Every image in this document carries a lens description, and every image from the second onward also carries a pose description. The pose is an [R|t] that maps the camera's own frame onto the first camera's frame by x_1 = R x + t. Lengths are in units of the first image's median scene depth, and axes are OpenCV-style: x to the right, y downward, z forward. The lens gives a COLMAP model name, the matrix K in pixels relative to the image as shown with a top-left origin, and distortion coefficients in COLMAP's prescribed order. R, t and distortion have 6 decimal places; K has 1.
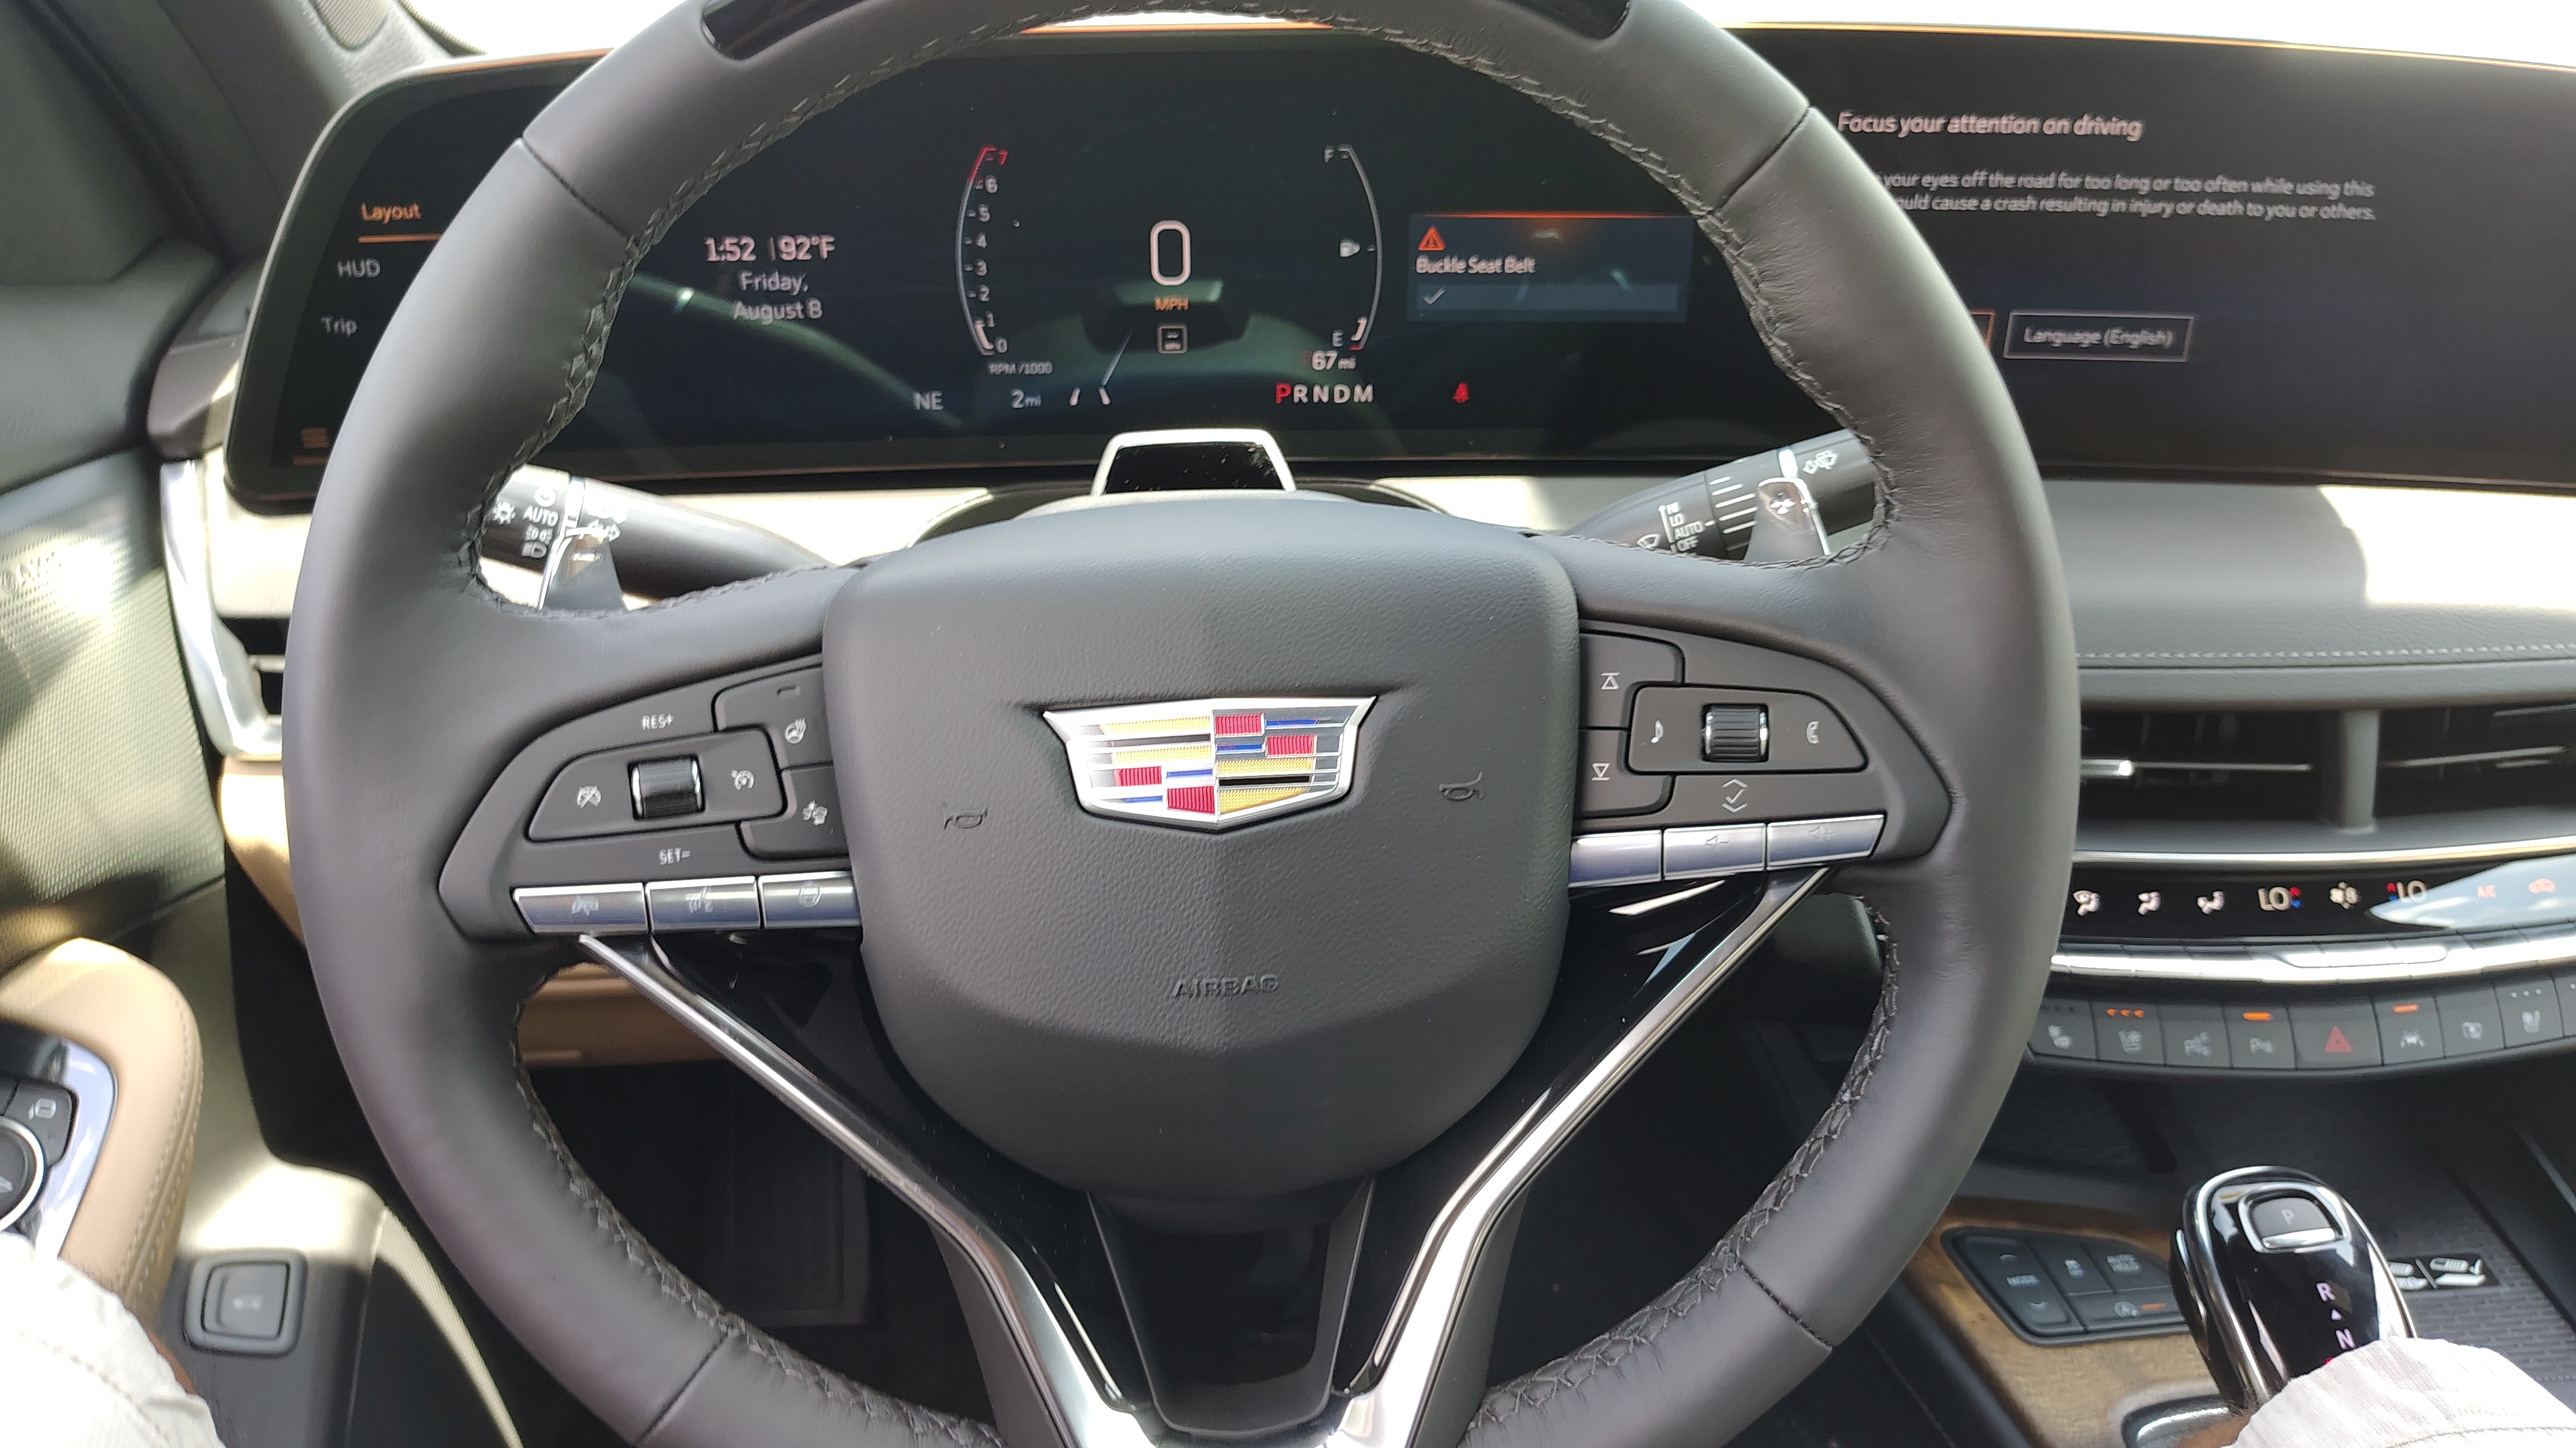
lens RADIAL K [[1807.9, 0, 1288.0], [0, 1807.9, 724.0], [0, 0, 1]] dist [0.001007, -0.003030]
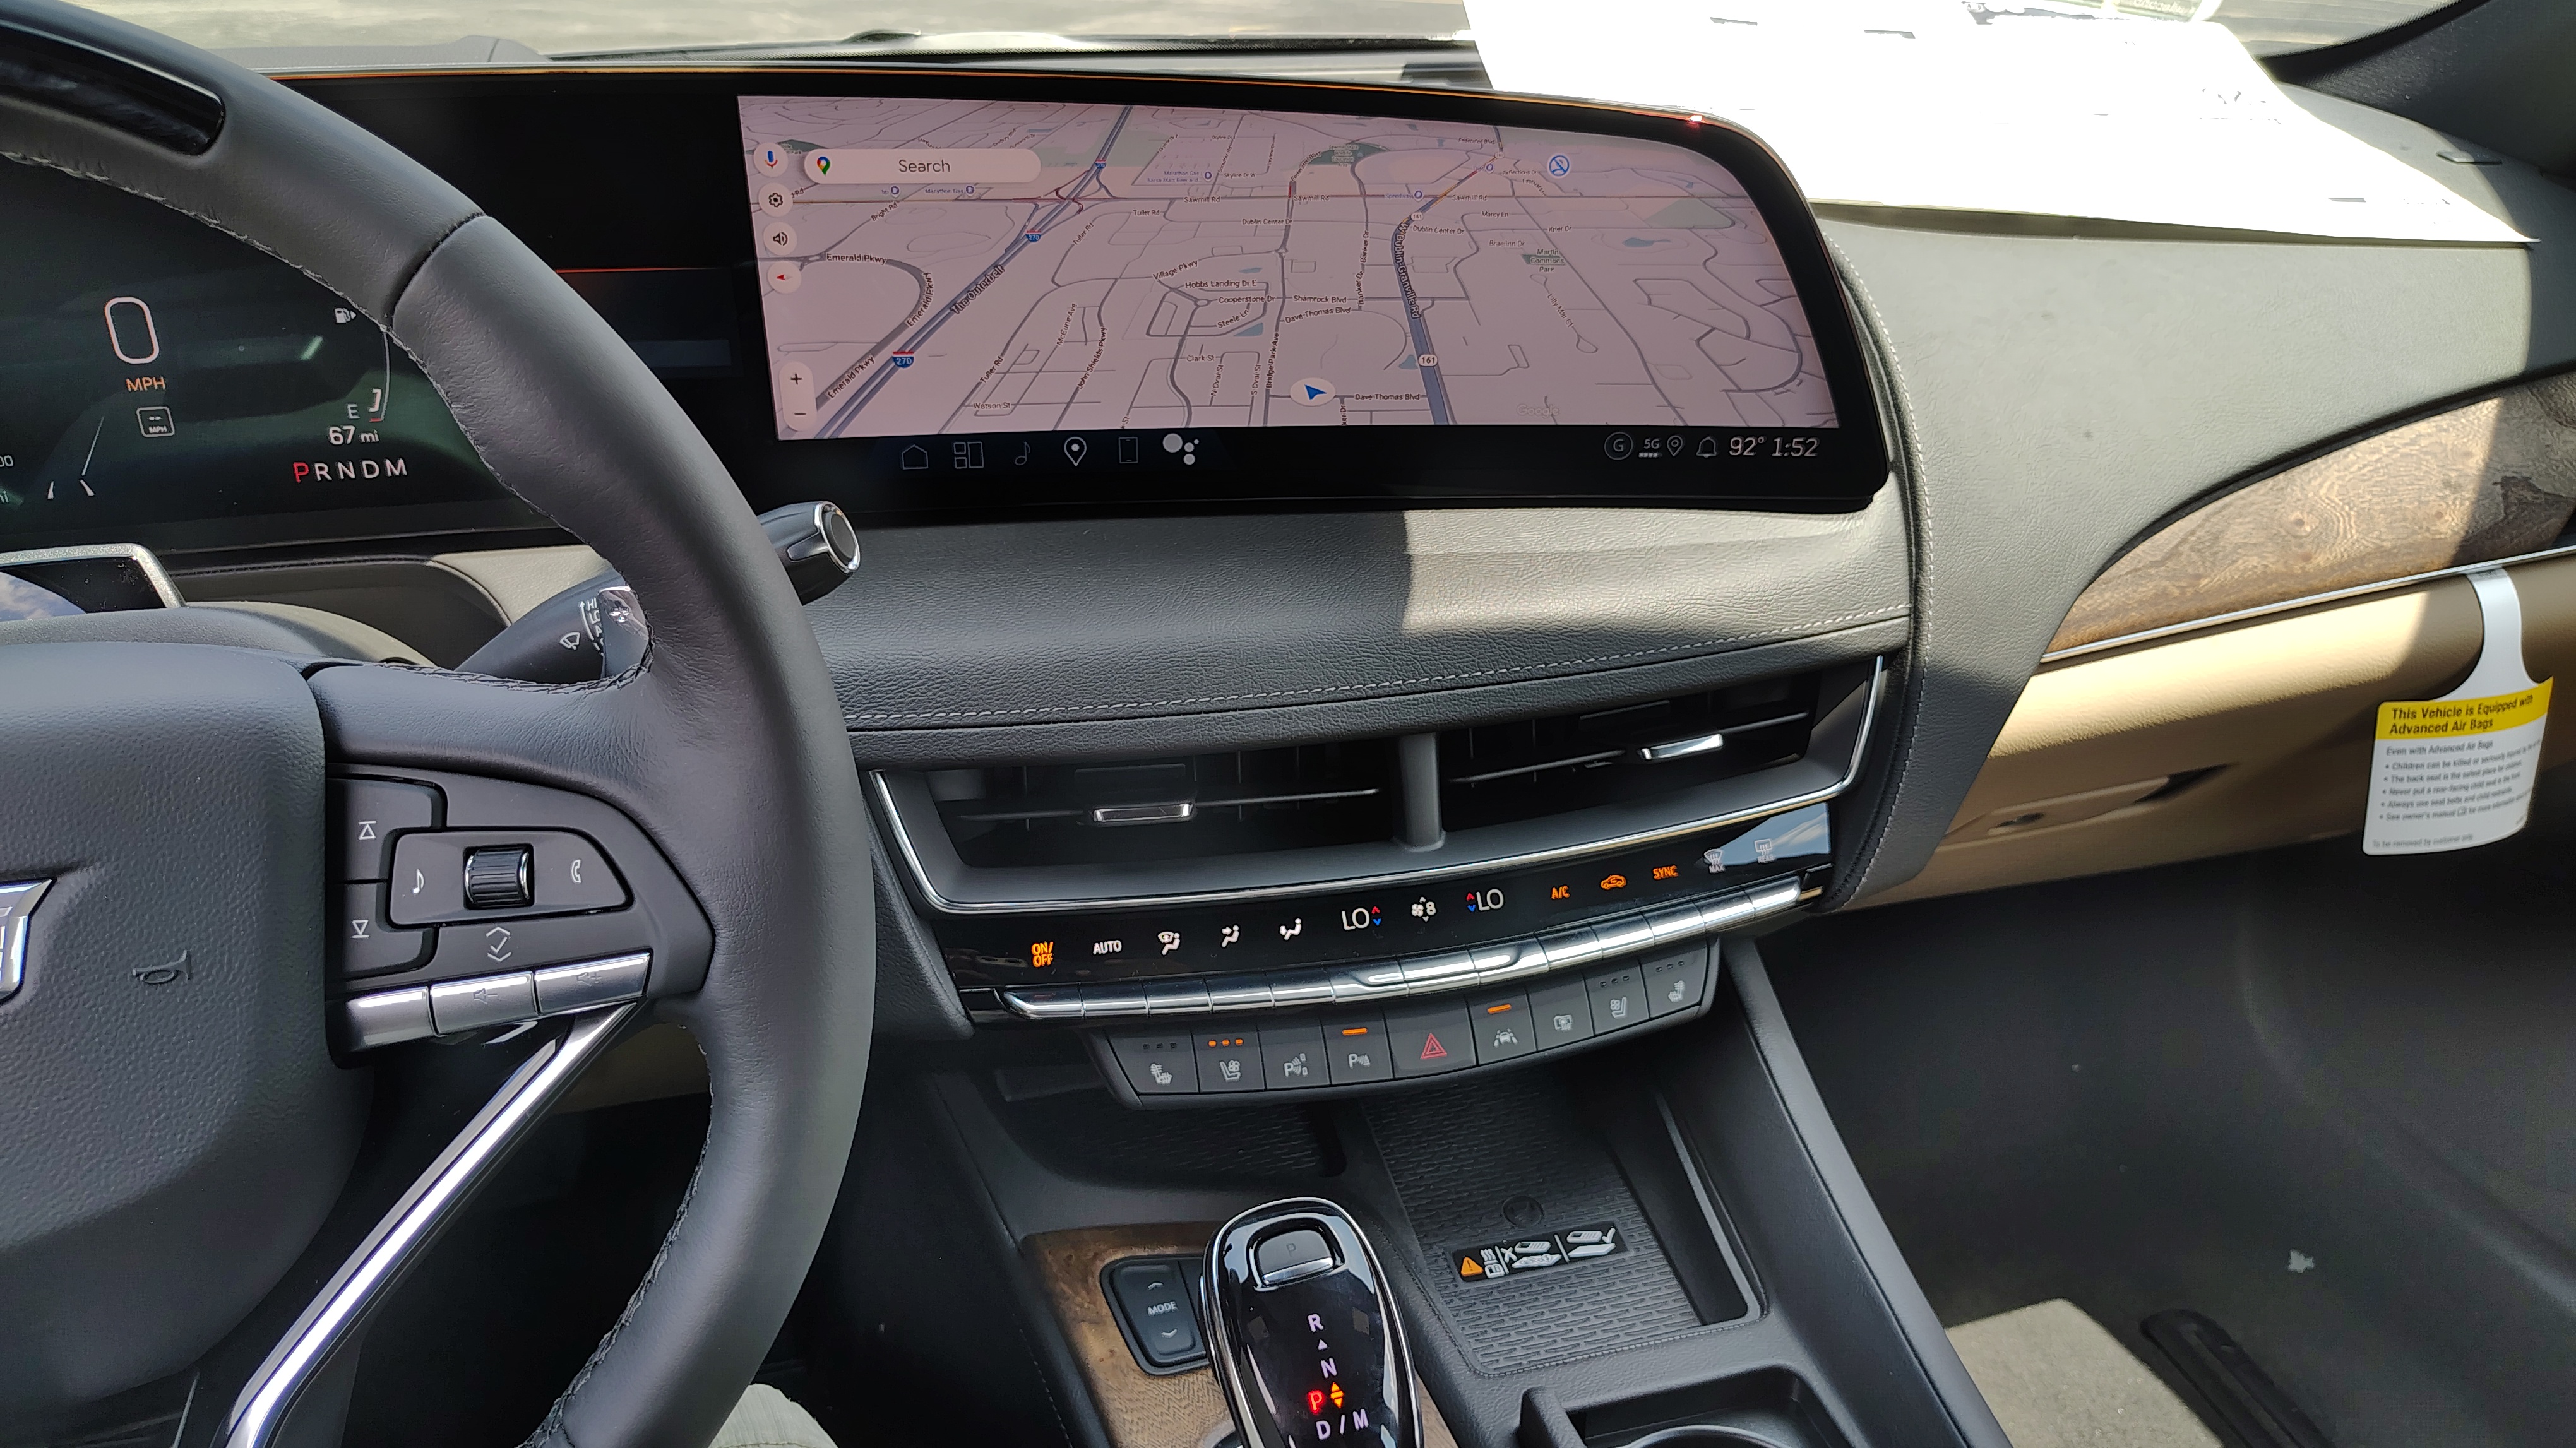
lens RADIAL K [[1800.0, 0, 1304.5], [0, 1800.0, 741.6], [0, 0, 1]] dist [0.005296, -0.001099]
pose [[0.984665, -0.078144, 0.155974, 0.472641], [0.070715, 0.996107, 0.052632, -0.077817], [-0.159480, -0.040795, 0.986358, -0.000676]]
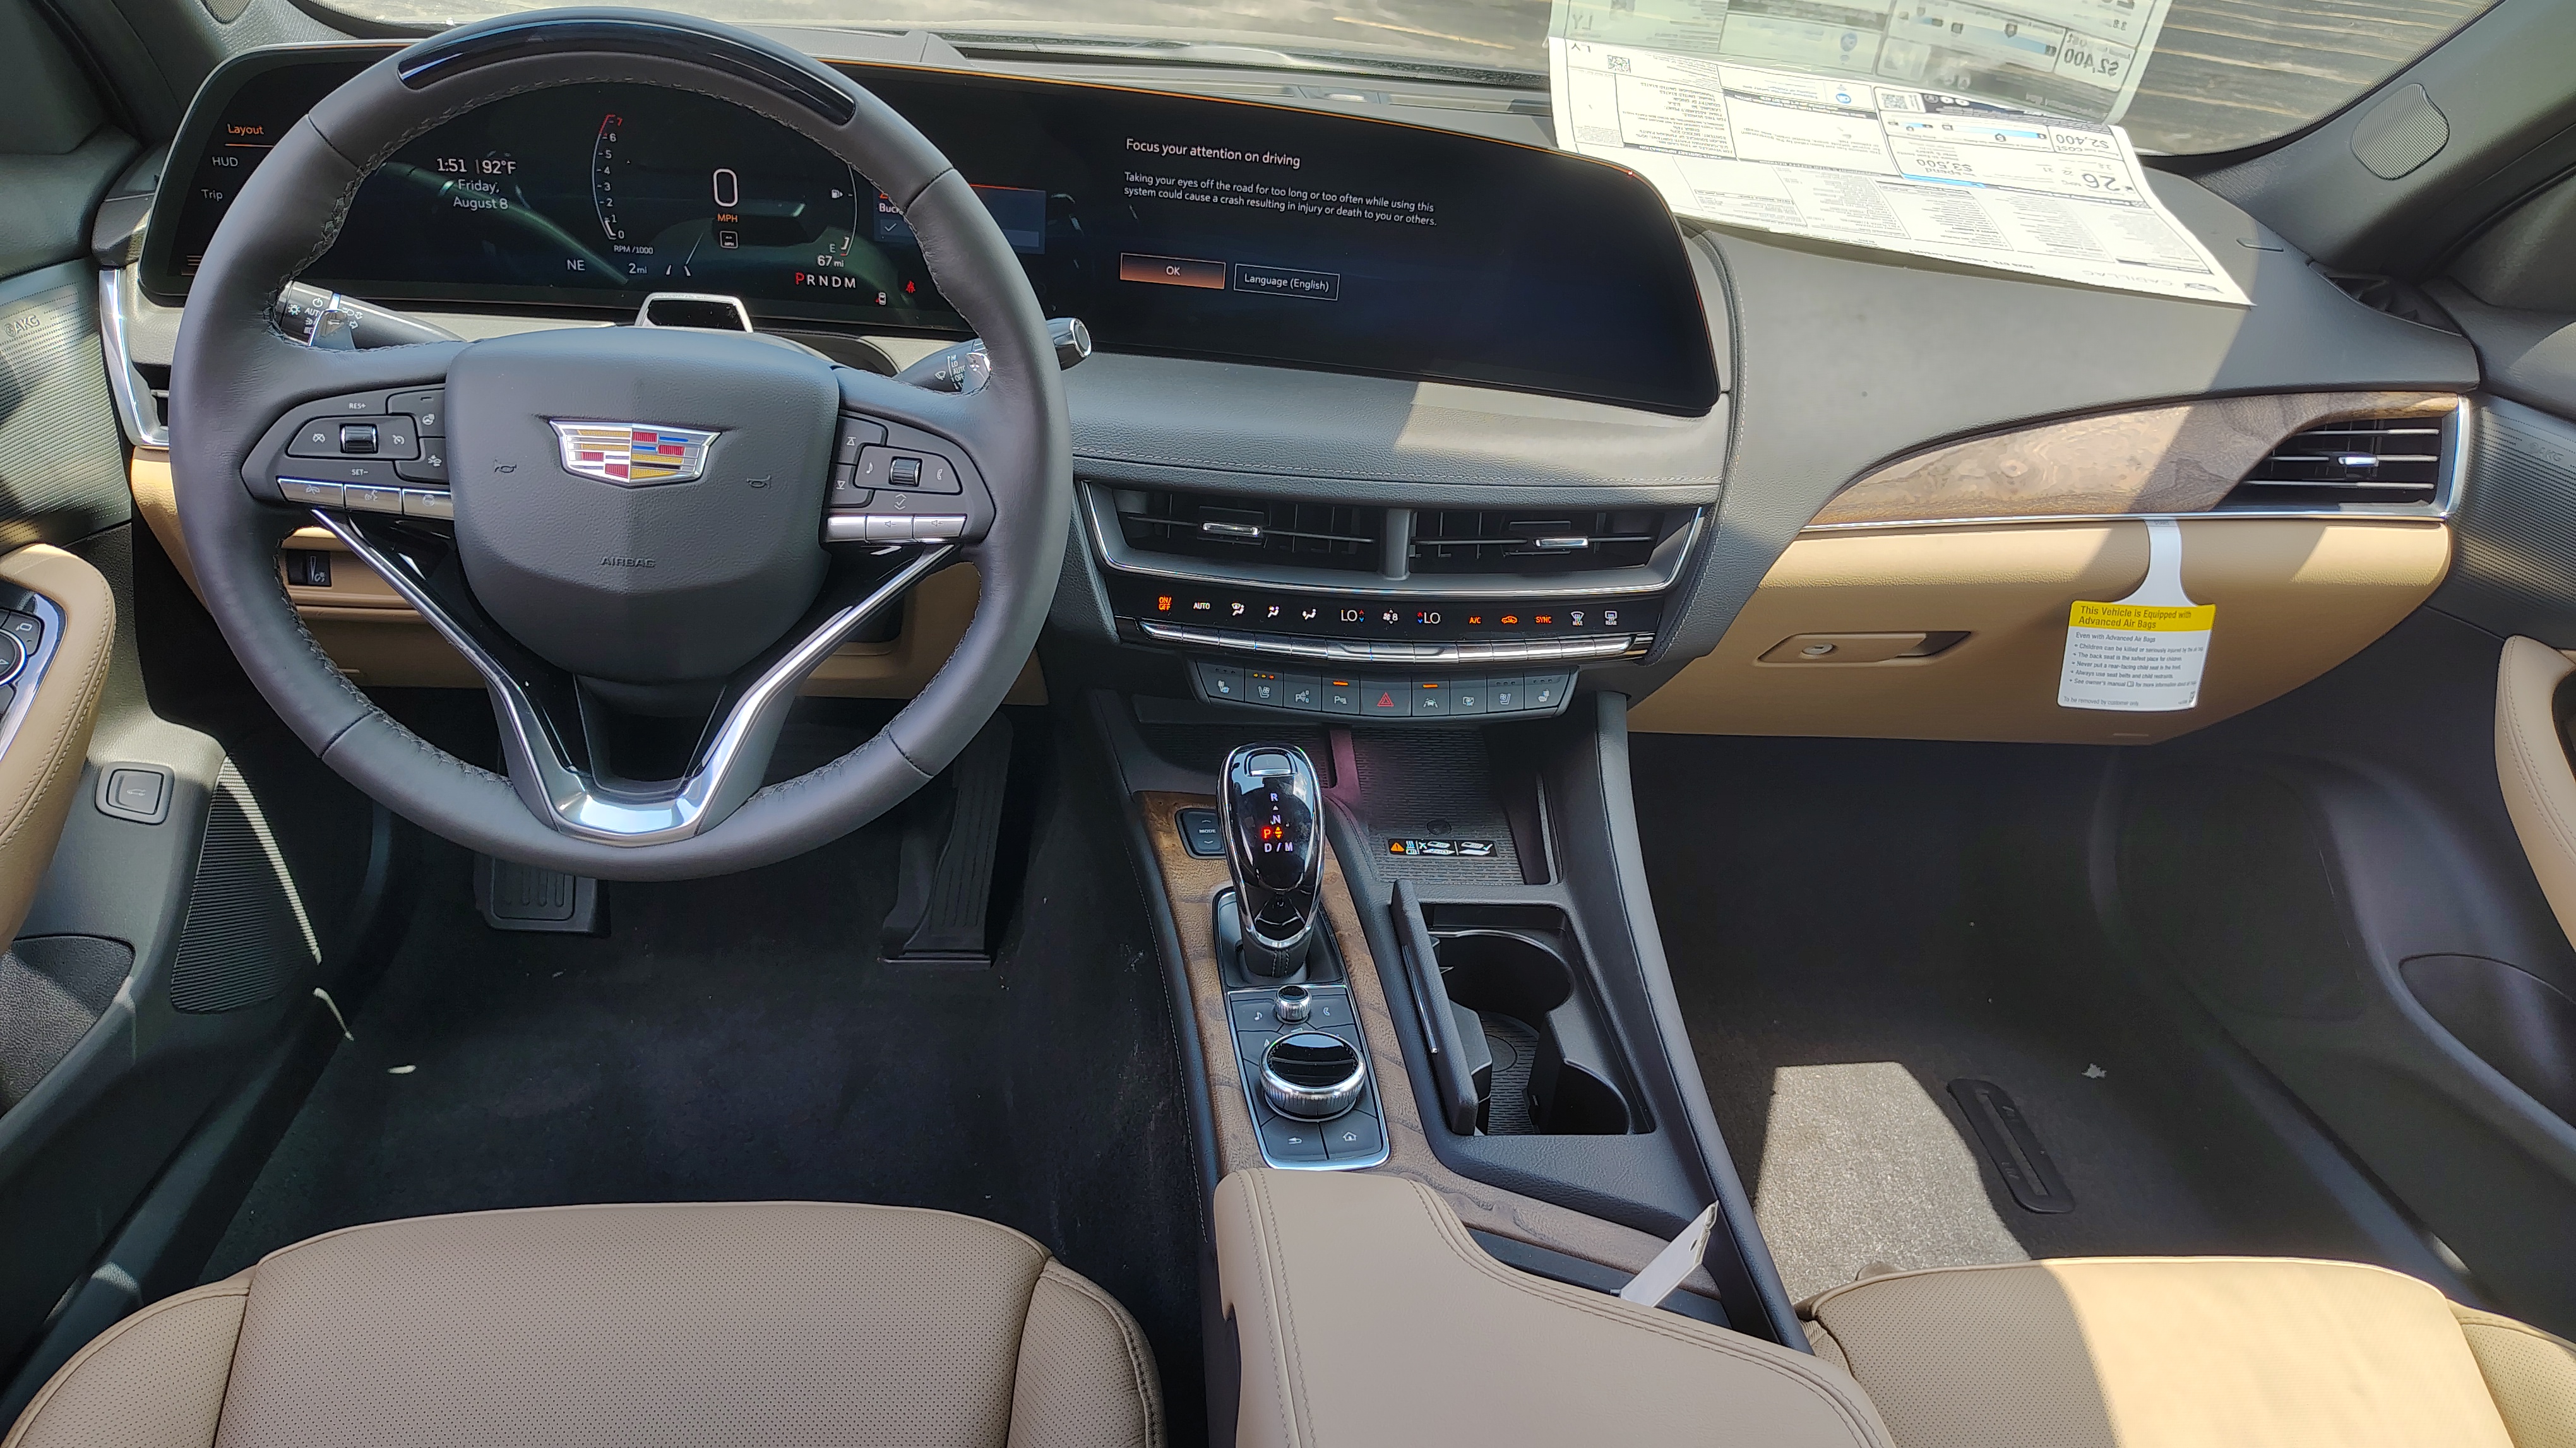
lens RADIAL K [[1836.8, 0, 1328.1], [0, 1836.8, 689.6], [0, 0, 1]] dist [0.066403, -0.075462]
pose [[0.996969, 0.063827, 0.044488, 0.583712], [-0.065971, 0.996642, 0.048508, 0.108029], [-0.041242, -0.051296, 0.997832, -1.005202]]
